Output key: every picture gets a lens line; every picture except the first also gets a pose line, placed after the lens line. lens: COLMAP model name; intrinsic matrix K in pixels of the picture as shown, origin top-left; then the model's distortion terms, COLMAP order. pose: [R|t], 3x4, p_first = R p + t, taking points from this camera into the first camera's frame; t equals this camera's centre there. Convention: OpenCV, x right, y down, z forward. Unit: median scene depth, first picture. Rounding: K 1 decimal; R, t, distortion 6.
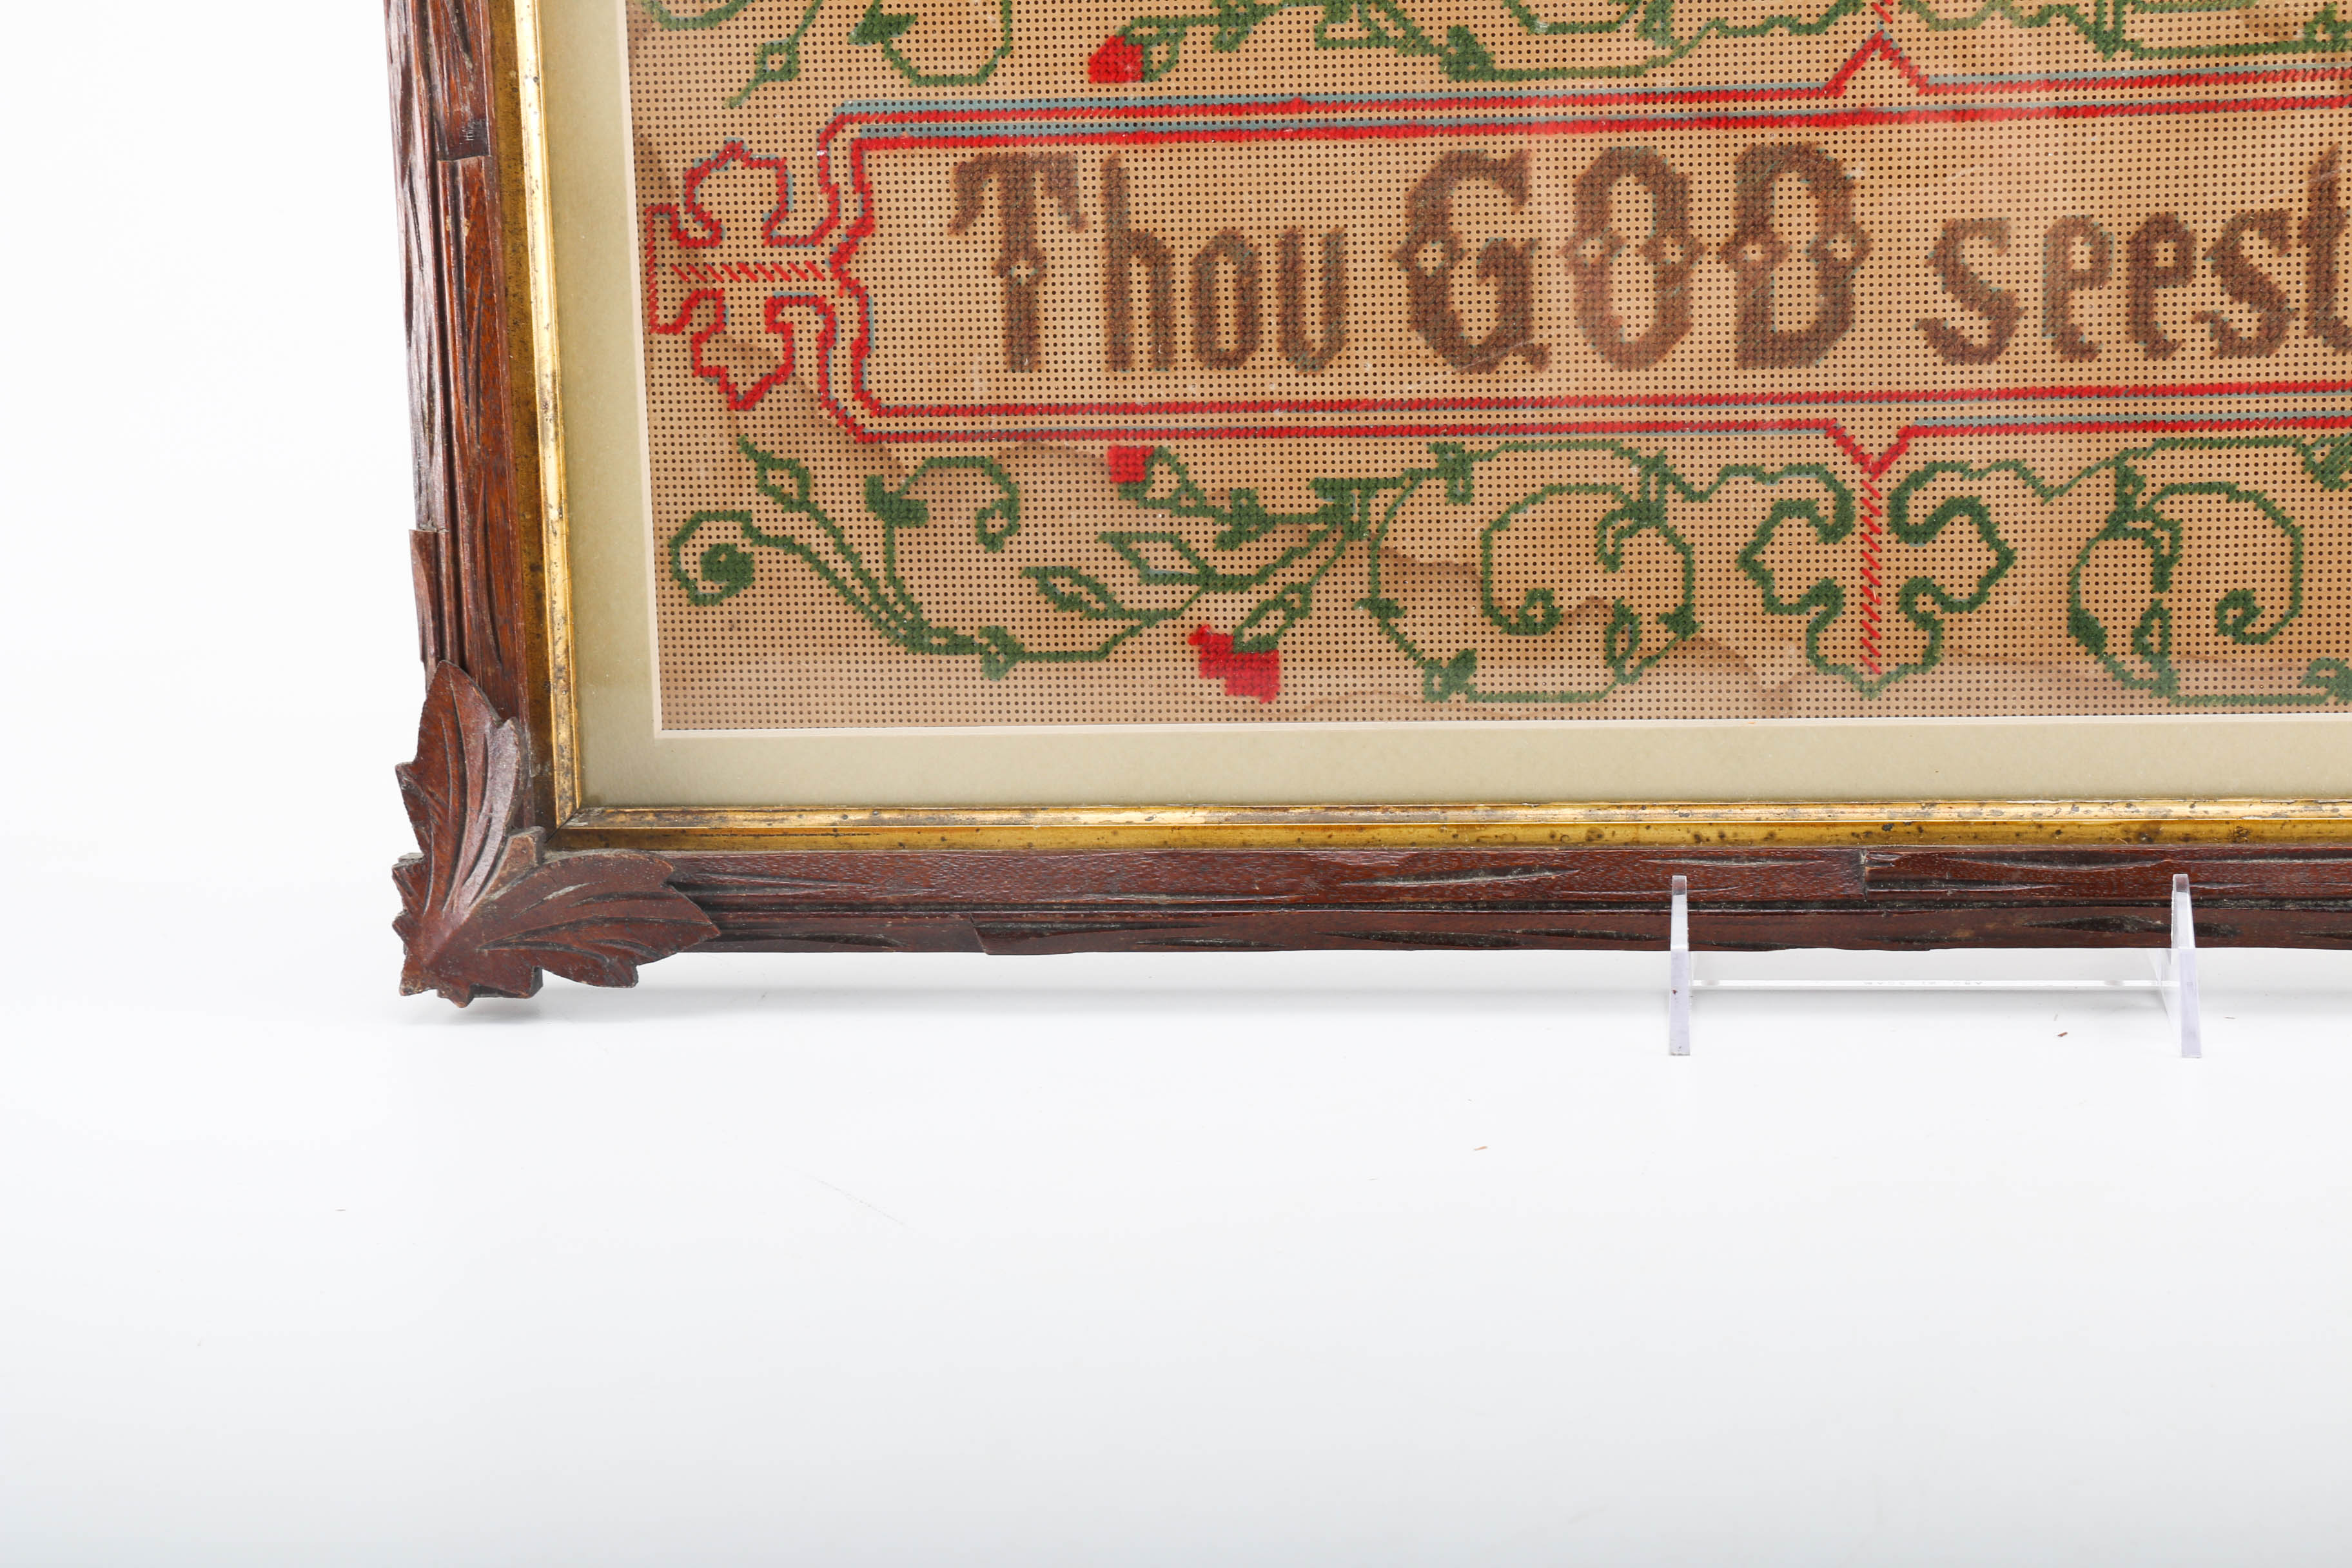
lens RADIAL K [[4340.7, 0, 1152.0], [0, 4340.7, 779.6], [0, 0, 1]] dist [0.143636, 0.000000]
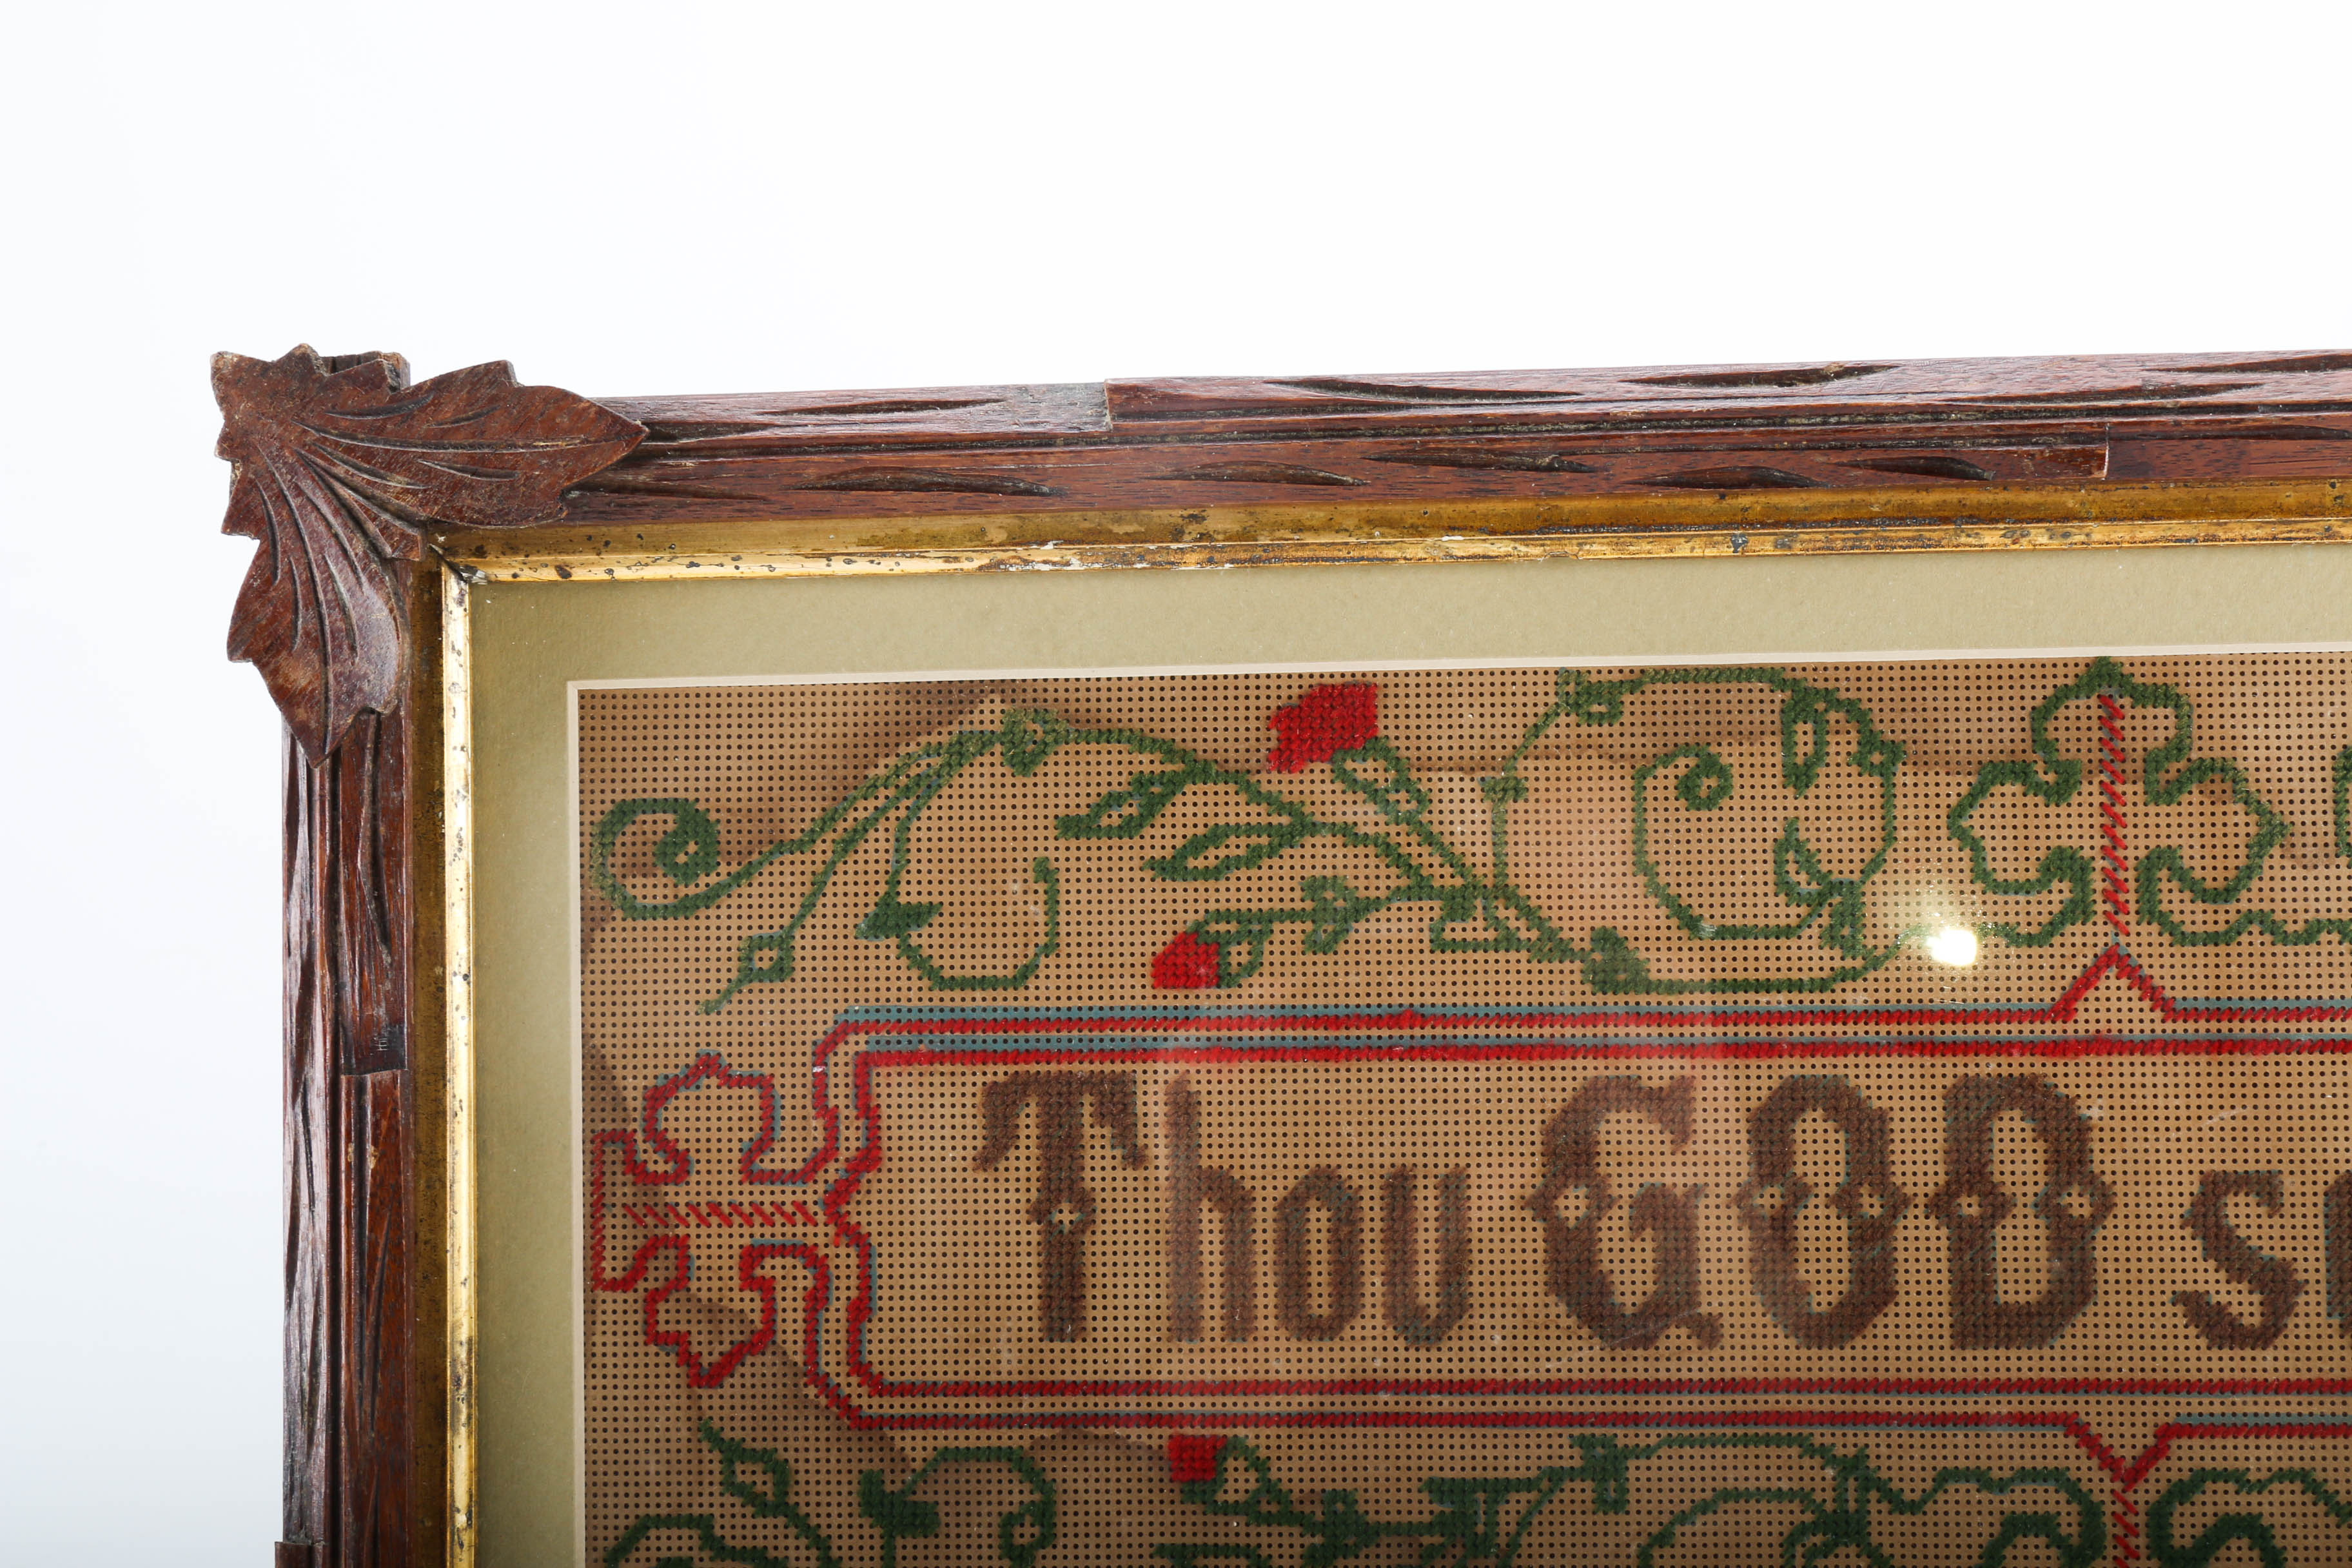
lens RADIAL K [[4340.7, 0, 1151.4], [0, 4340.7, 826.4], [0, 0, 1]] dist [0.143636, 0.000000]
pose [[0.996158, 0.018250, 0.085648, -0.084899], [-0.000297, 0.978743, -0.205091, -0.022190], [-0.087570, 0.204278, 0.974988, 0.197376]]
